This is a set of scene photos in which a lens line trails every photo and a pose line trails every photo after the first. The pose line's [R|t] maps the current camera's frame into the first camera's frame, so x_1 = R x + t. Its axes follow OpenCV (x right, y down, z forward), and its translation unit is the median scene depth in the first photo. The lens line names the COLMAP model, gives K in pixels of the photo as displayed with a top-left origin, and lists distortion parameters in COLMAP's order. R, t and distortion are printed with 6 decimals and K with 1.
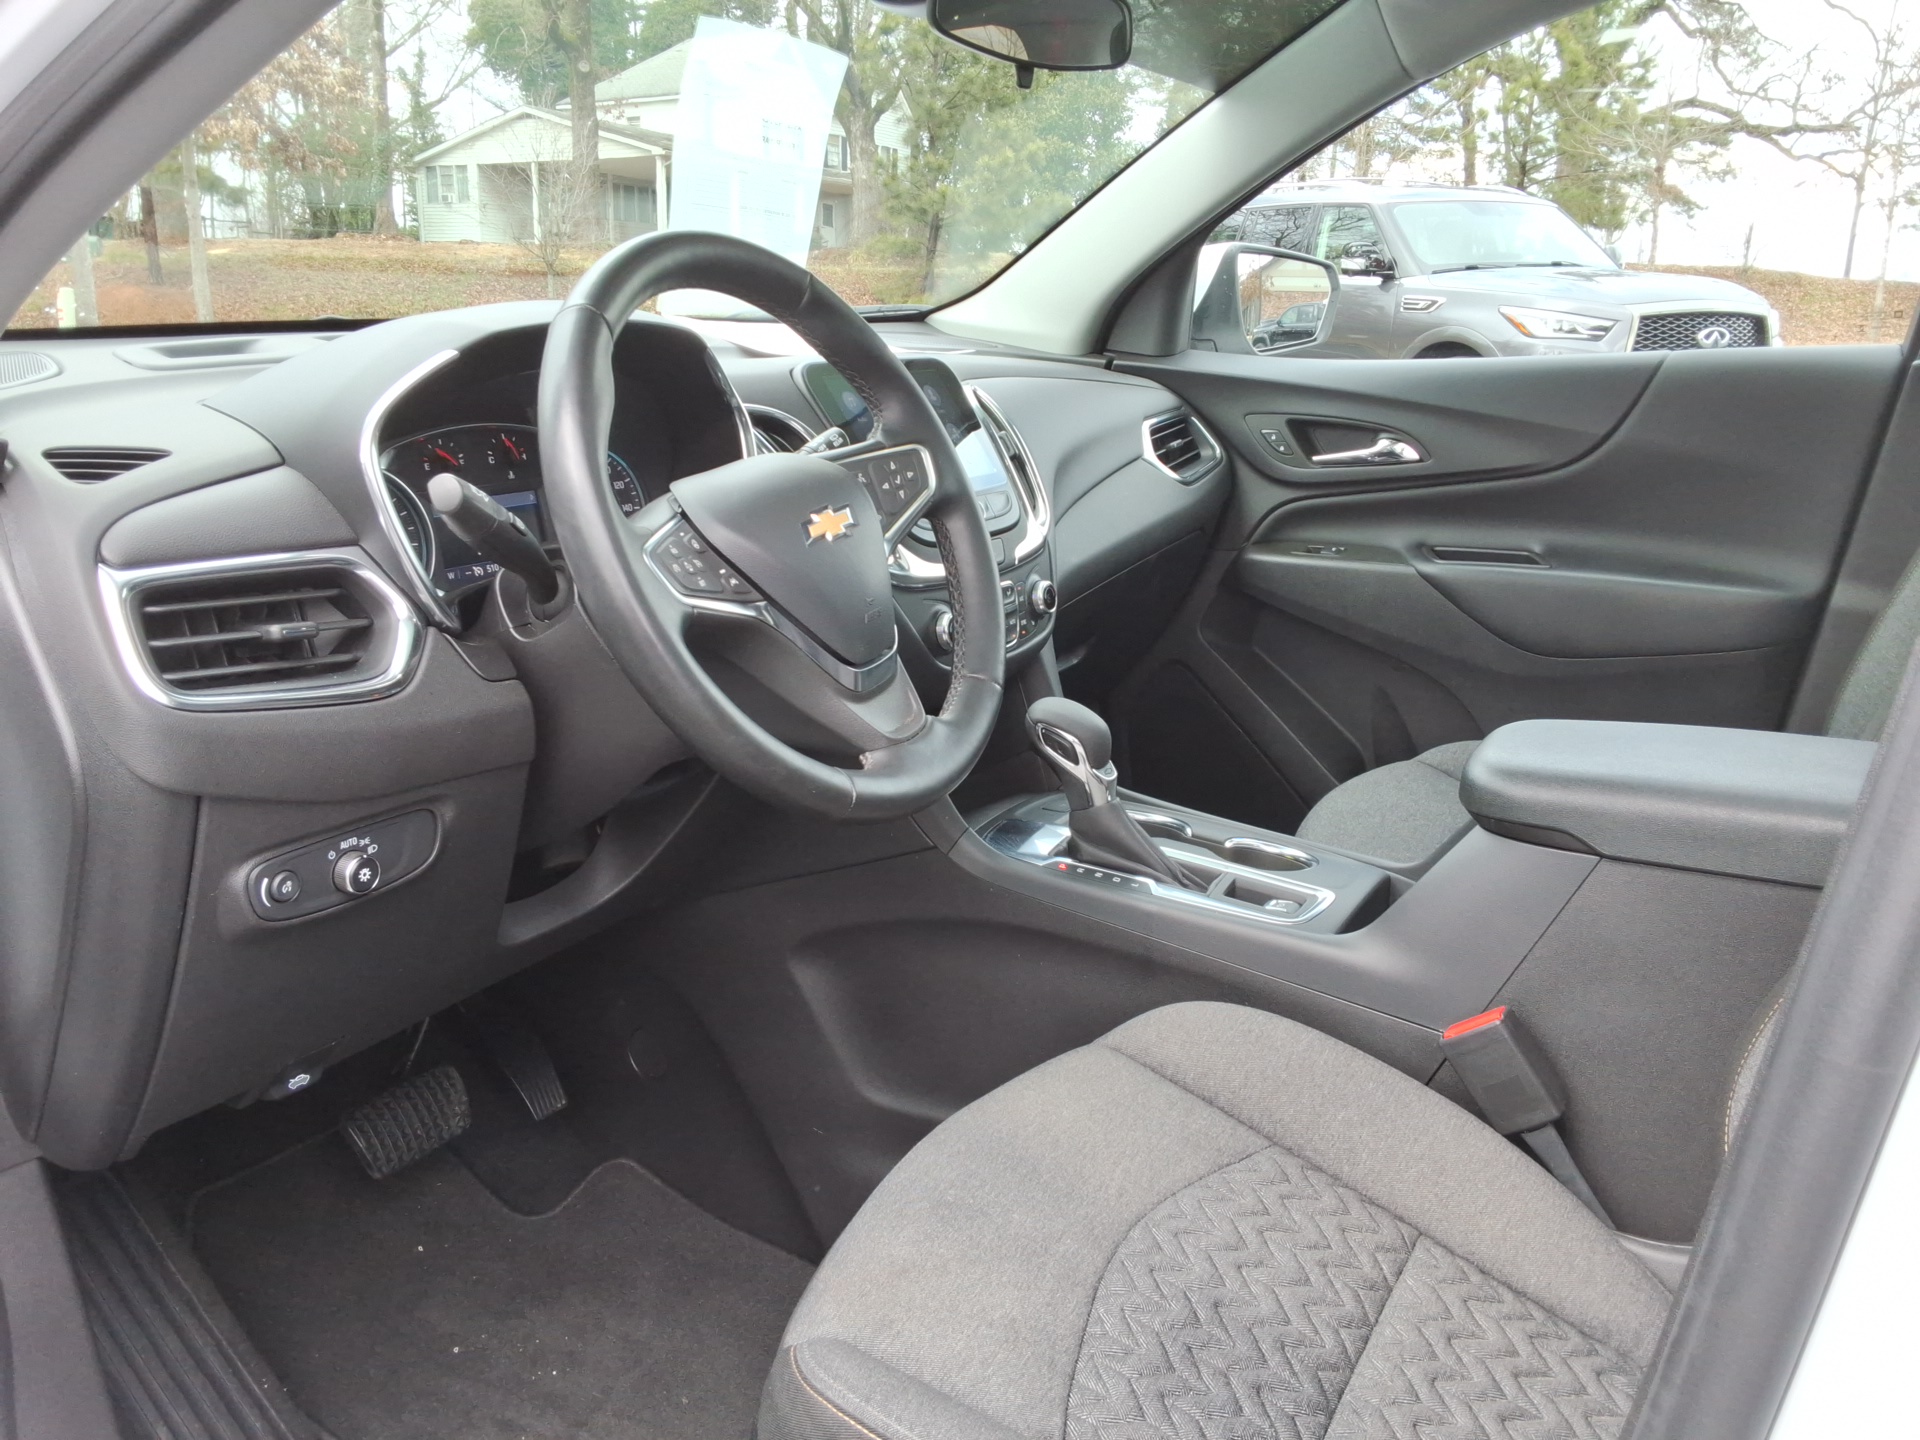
lens RADIAL K [[1564.0, 0, 989.5], [0, 1564.0, 664.4], [0, 0, 1]] dist [0.095052, -0.145012]
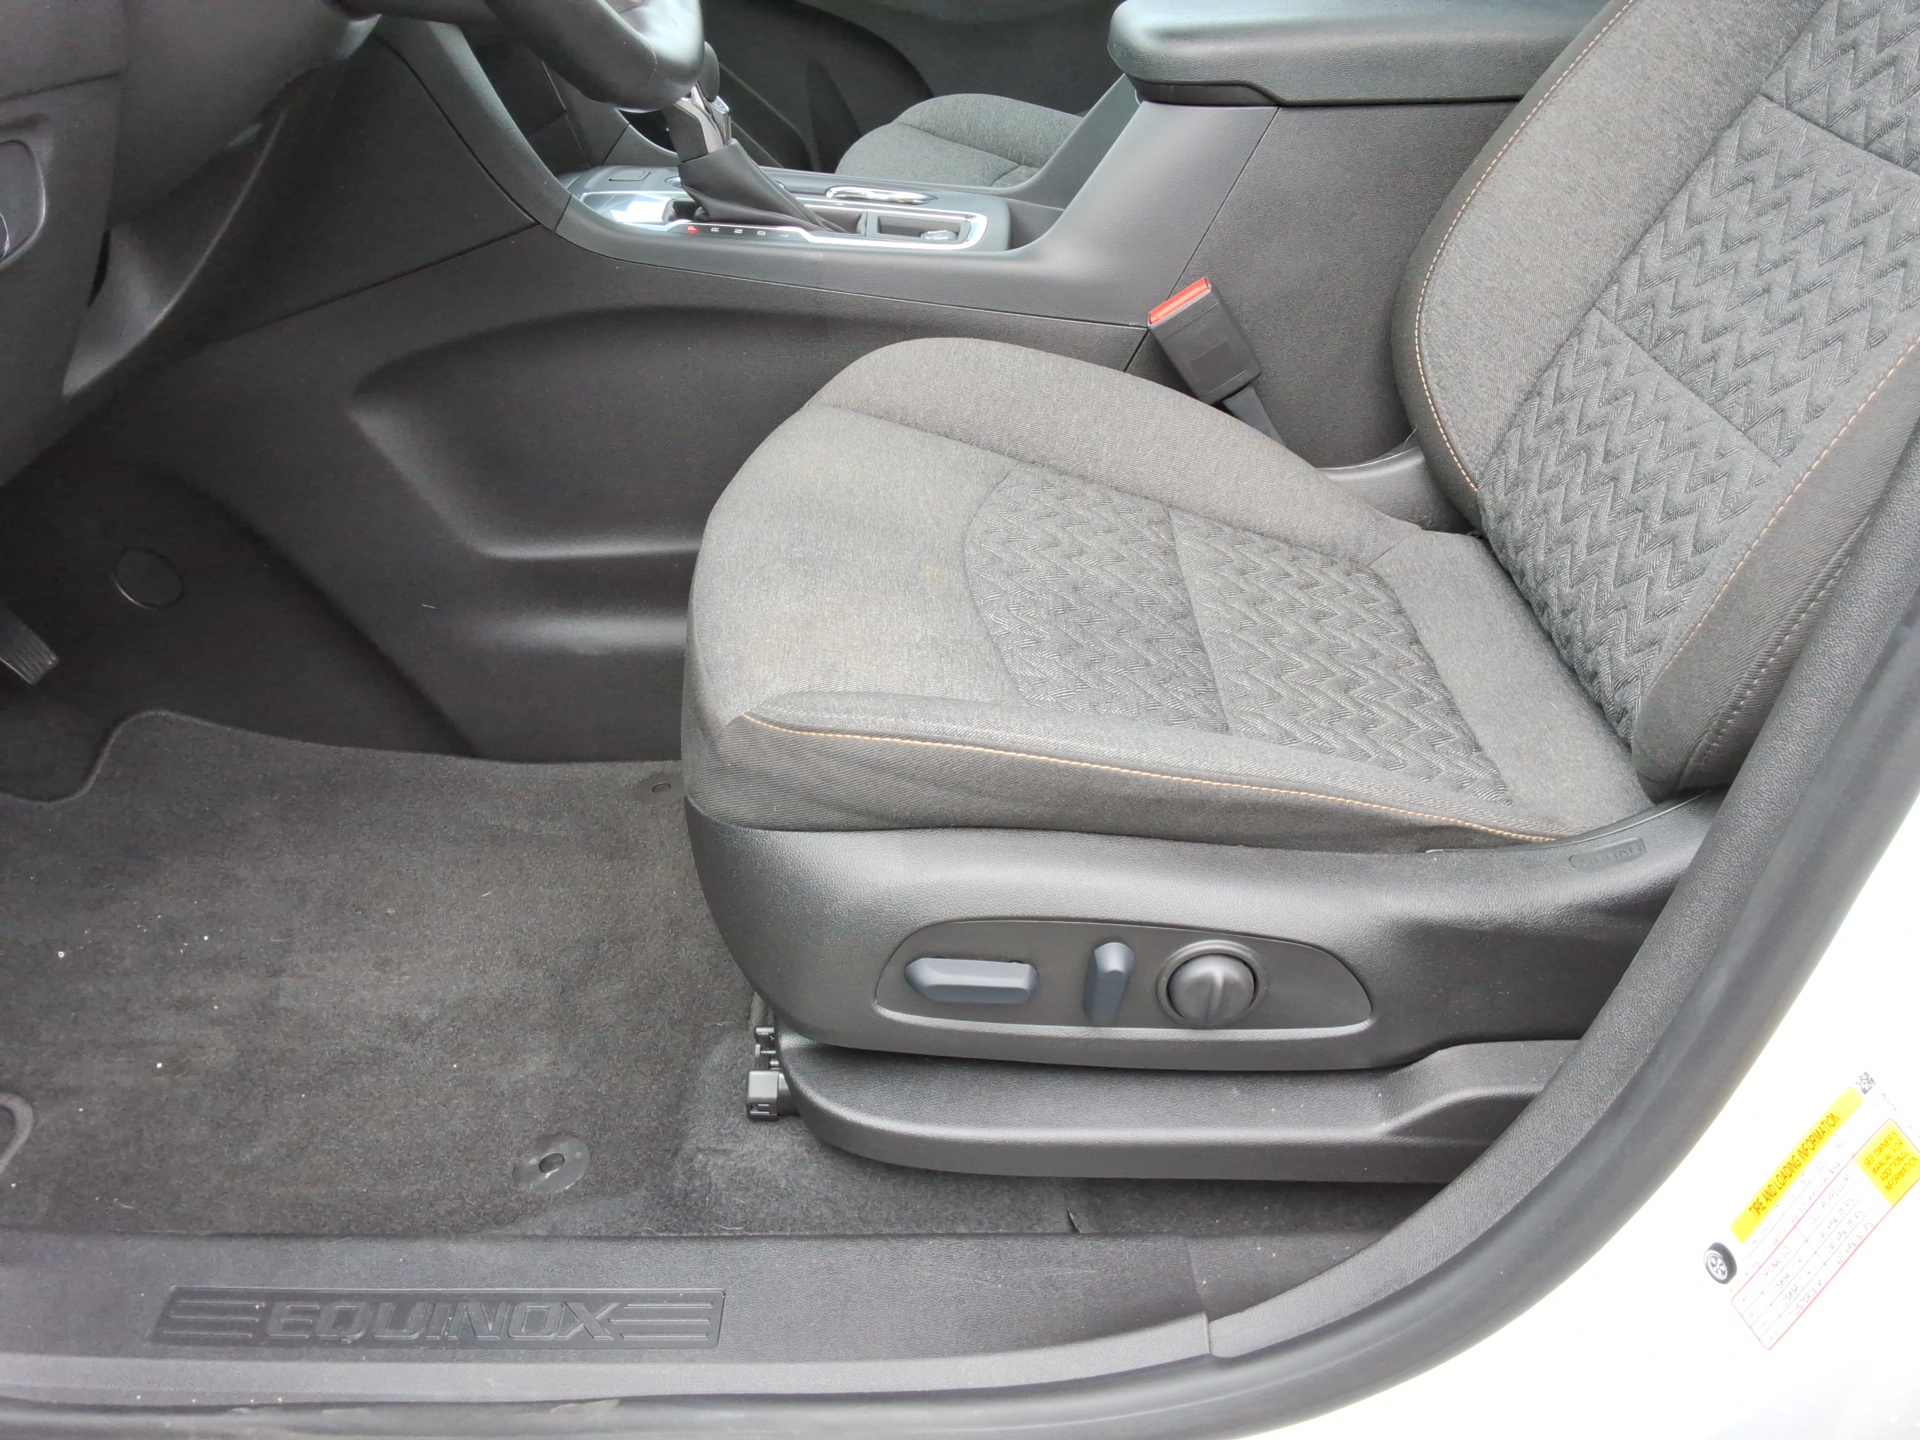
lens RADIAL K [[1564.0, 0, 960.2], [0, 1564.0, 715.6], [0, 0, 1]] dist [0.095052, -0.145012]
pose [[0.857631, -0.258905, 0.444340, -0.292565], [0.106102, 0.934519, 0.339730, 0.104101], [-0.503202, -0.244217, 0.828943, 0.151066]]
